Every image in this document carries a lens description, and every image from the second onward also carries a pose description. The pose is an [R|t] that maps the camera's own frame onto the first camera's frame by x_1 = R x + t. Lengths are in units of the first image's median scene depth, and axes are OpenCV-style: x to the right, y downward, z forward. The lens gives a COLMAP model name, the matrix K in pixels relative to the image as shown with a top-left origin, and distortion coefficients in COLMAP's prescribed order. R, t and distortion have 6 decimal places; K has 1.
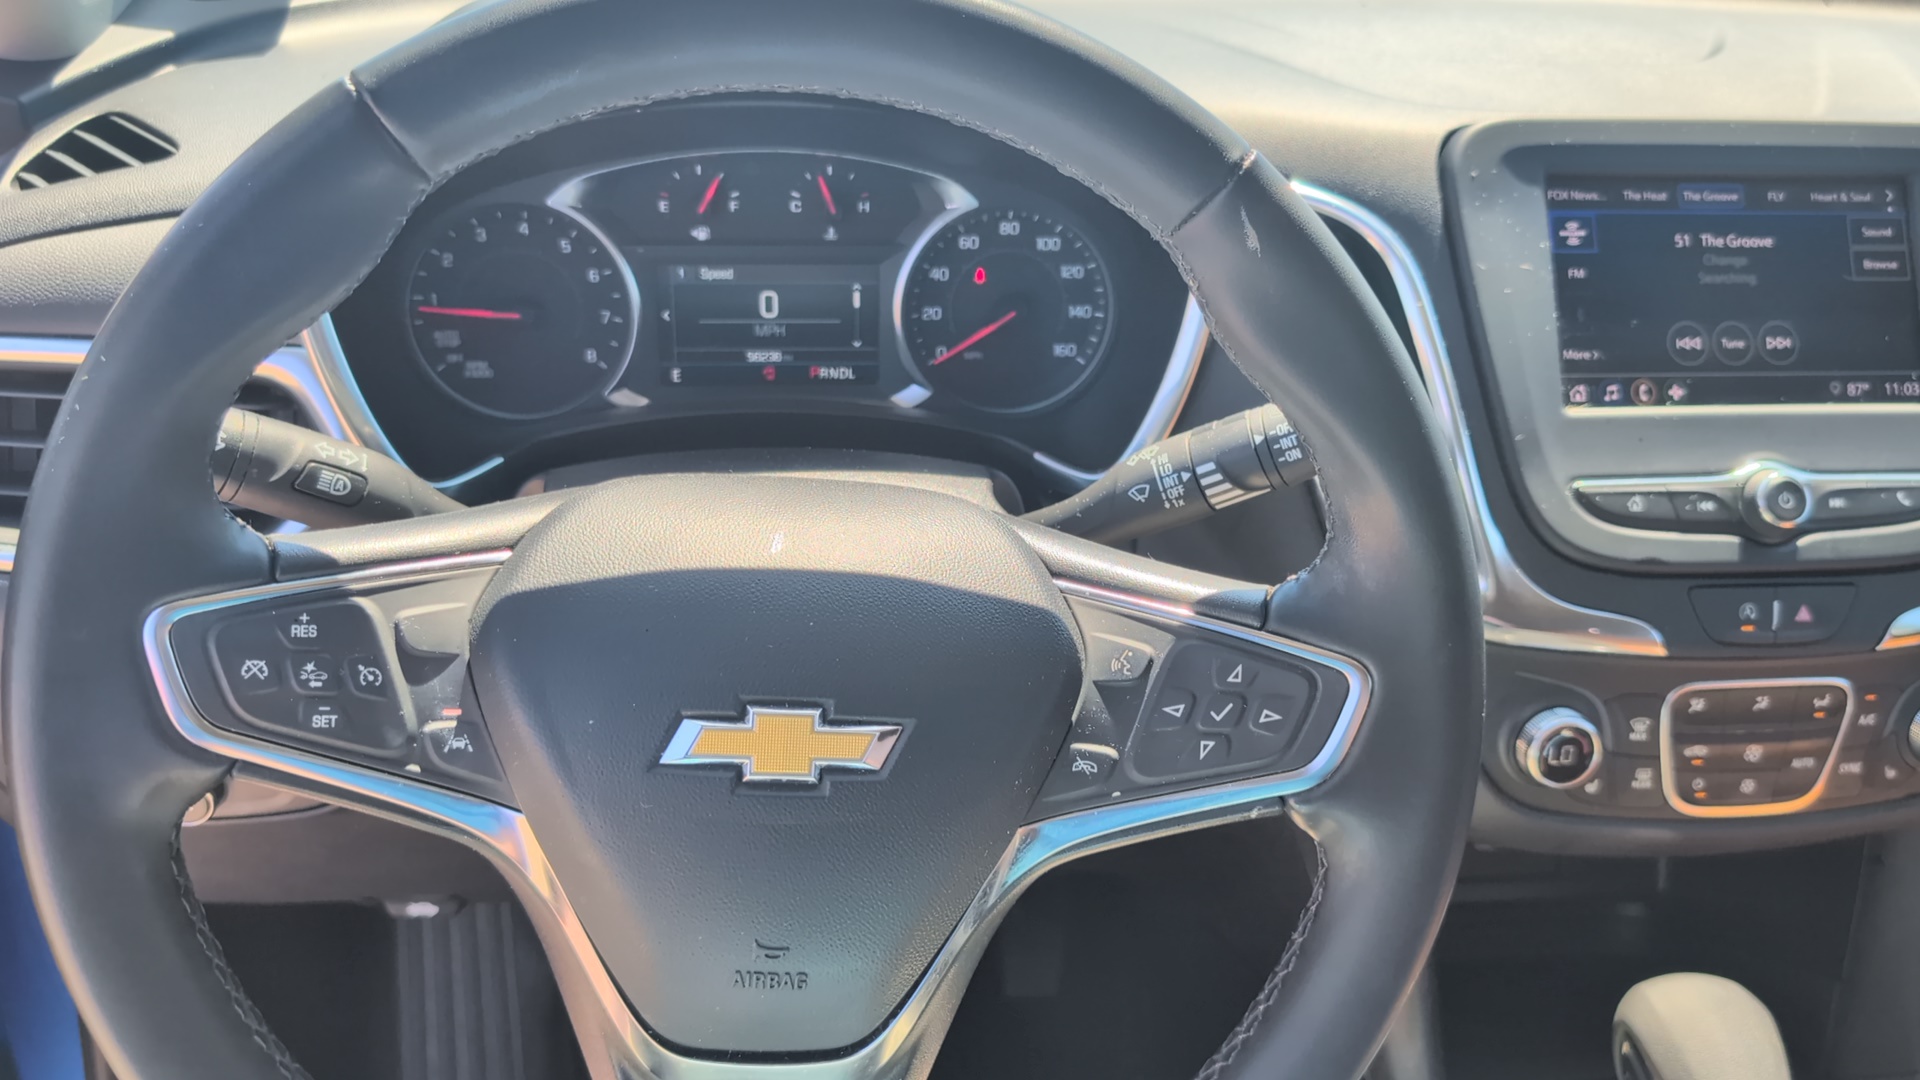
lens RADIAL K [[2243.0, 0, 960.0], [0, 2243.0, 540.0], [0, 0, 1]] dist [0.179428, 0.012621]
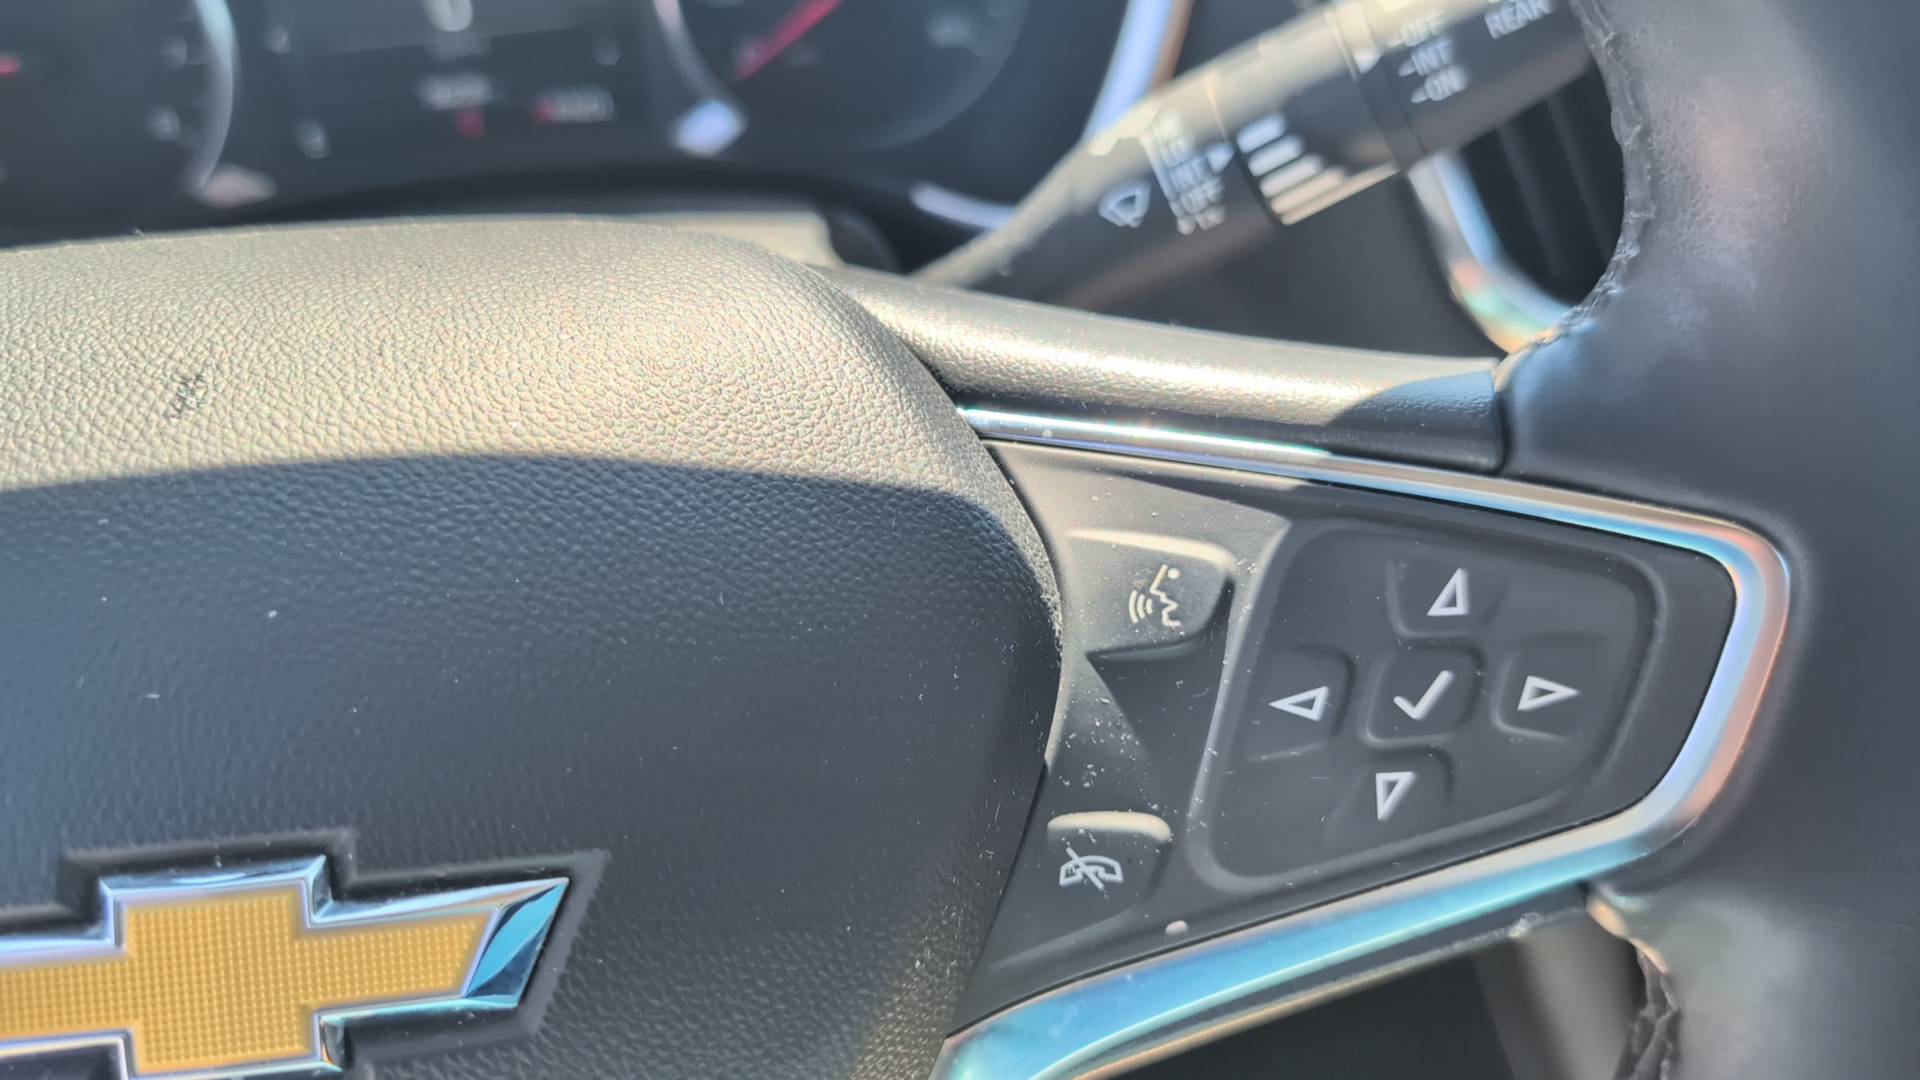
lens RADIAL K [[1622.0, 0, 926.7], [0, 1622.0, 538.1], [0, 0, 1]] dist [0.012770, 0.002338]
pose [[0.993461, -0.113993, -0.006406, 0.035418], [0.114090, 0.989033, 0.093793, 0.013050], [-0.004356, -0.093910, 0.995571, 0.719549]]
